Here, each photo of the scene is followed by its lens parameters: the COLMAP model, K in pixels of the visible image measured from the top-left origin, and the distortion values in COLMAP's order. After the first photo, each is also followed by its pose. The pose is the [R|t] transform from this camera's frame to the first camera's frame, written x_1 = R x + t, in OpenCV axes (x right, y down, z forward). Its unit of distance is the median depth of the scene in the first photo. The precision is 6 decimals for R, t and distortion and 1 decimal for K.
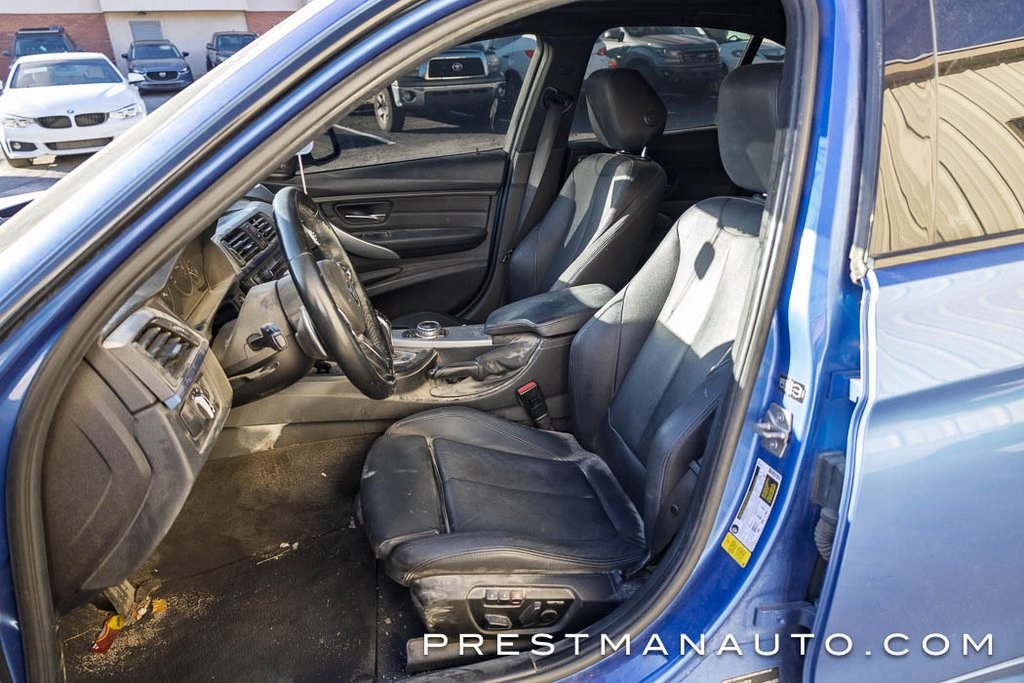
lens RADIAL K [[671.3, 0, 514.8], [0, 671.3, 338.4], [0, 0, 1]] dist [0.005075, -0.001211]
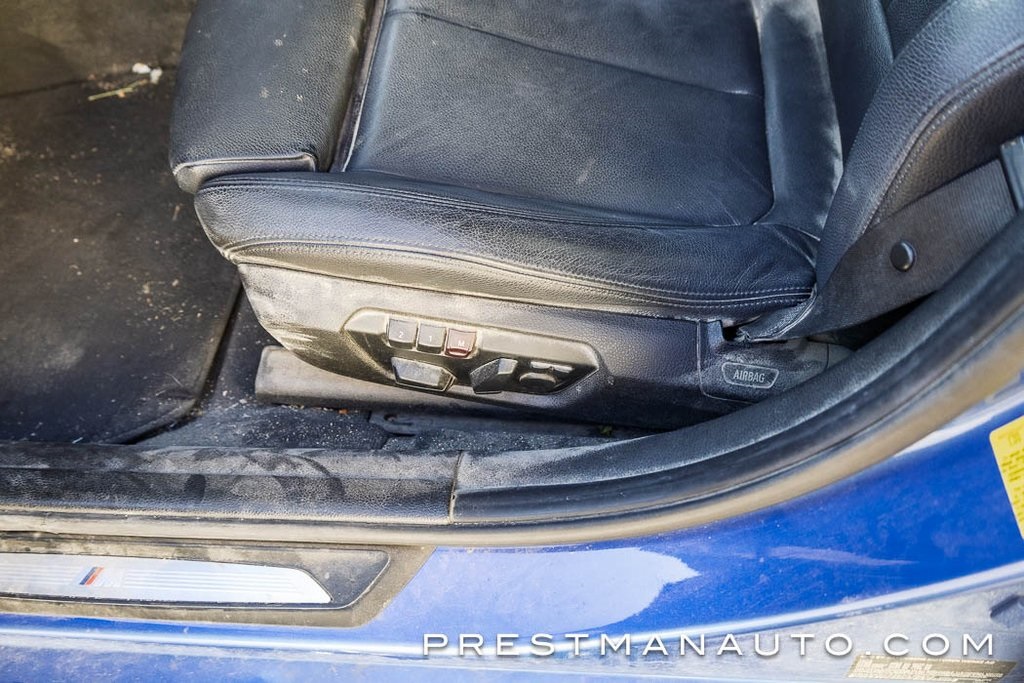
lens RADIAL K [[878.5, 0, 514.0], [0, 878.5, 341.2], [0, 0, 1]] dist [-0.003303, 0.003152]
pose [[0.958128, 0.228744, -0.172242, 0.095879], [-0.067029, 0.763986, 0.641742, 0.010787], [0.278385, -0.603326, 0.747329, 0.416619]]
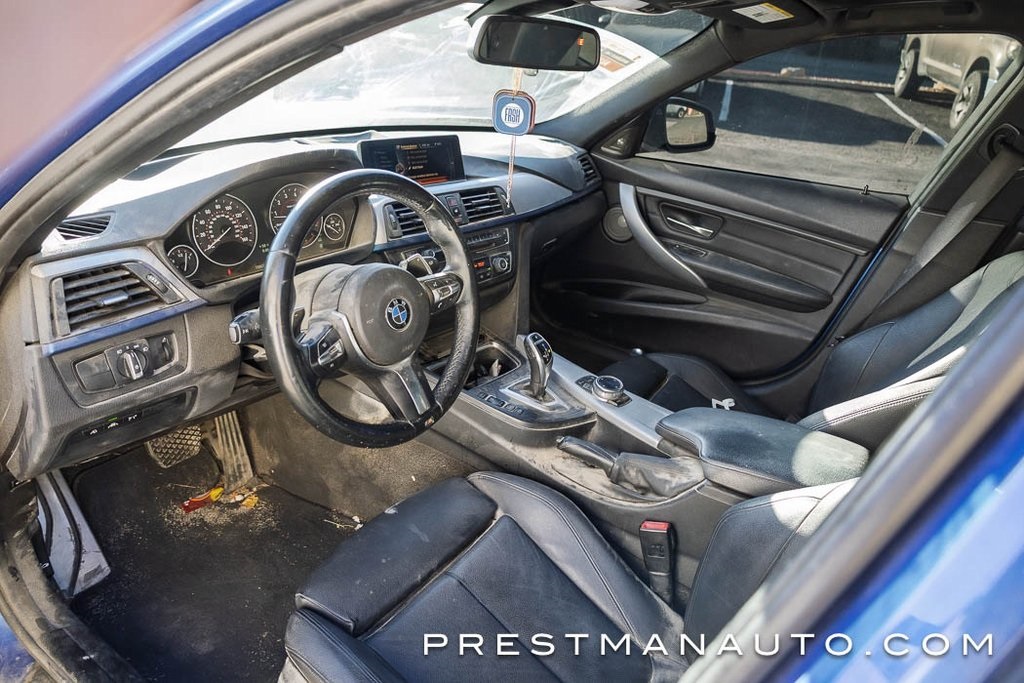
lens RADIAL K [[671.3, 0, 510.9], [0, 671.3, 344.6], [0, 0, 1]] dist [0.005075, -0.001211]
pose [[0.675325, 0.424991, -0.602759, 0.268224], [-0.386856, 0.899945, 0.201100, -0.188553], [0.627916, 0.097373, 0.772166, 0.346506]]
